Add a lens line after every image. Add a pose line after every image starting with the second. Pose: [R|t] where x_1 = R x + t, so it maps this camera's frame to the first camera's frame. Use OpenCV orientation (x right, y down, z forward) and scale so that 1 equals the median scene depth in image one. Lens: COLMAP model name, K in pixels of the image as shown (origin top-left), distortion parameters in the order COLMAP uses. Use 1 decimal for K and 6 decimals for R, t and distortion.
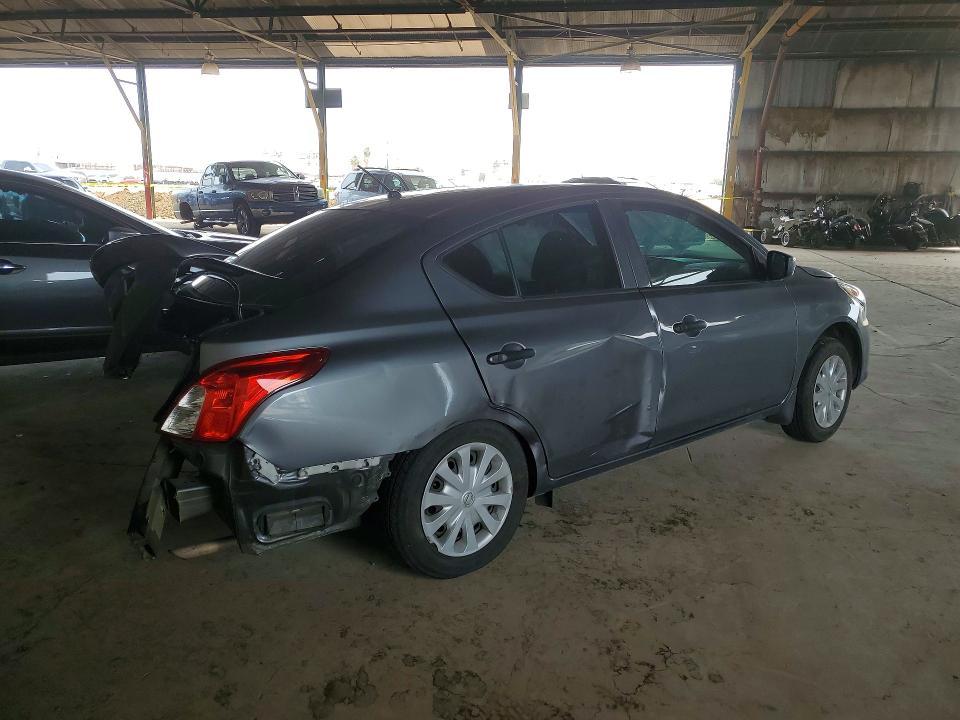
lens RADIAL K [[762.4, 0, 475.7], [0, 762.4, 362.7], [0, 0, 1]] dist [0.025166, -0.001290]
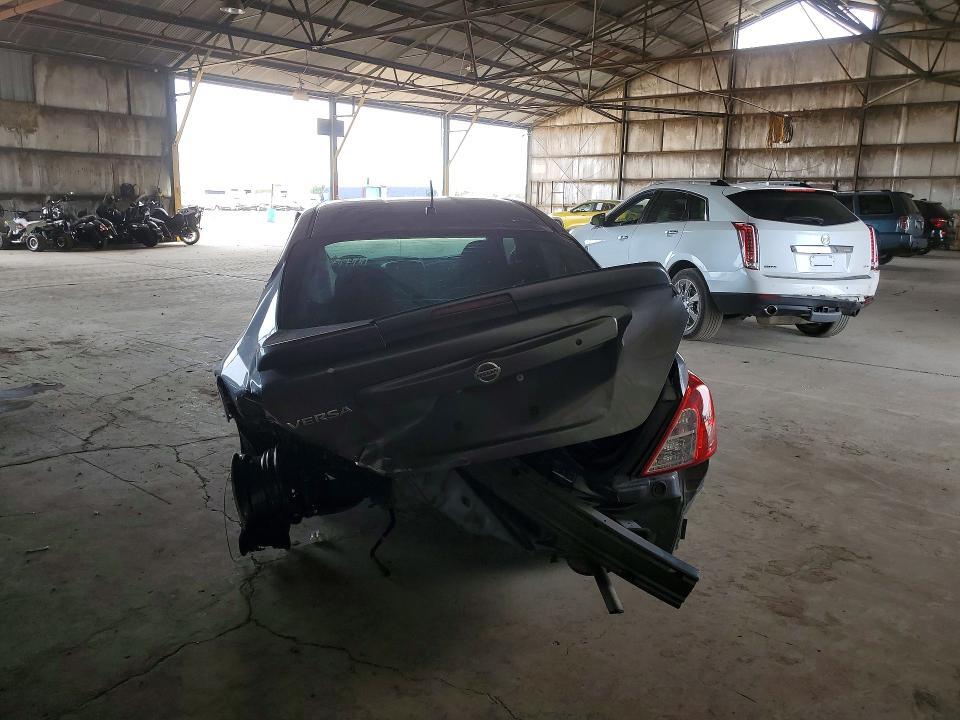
lens RADIAL K [[762.4, 0, 476.3], [0, 762.4, 358.6], [0, 0, 1]] dist [0.025166, -0.001290]
pose [[0.449448, -0.190334, 0.872794, -0.188250], [0.191578, 0.974842, 0.113934, -0.027769], [-0.872522, 0.116001, 0.474604, 0.106775]]
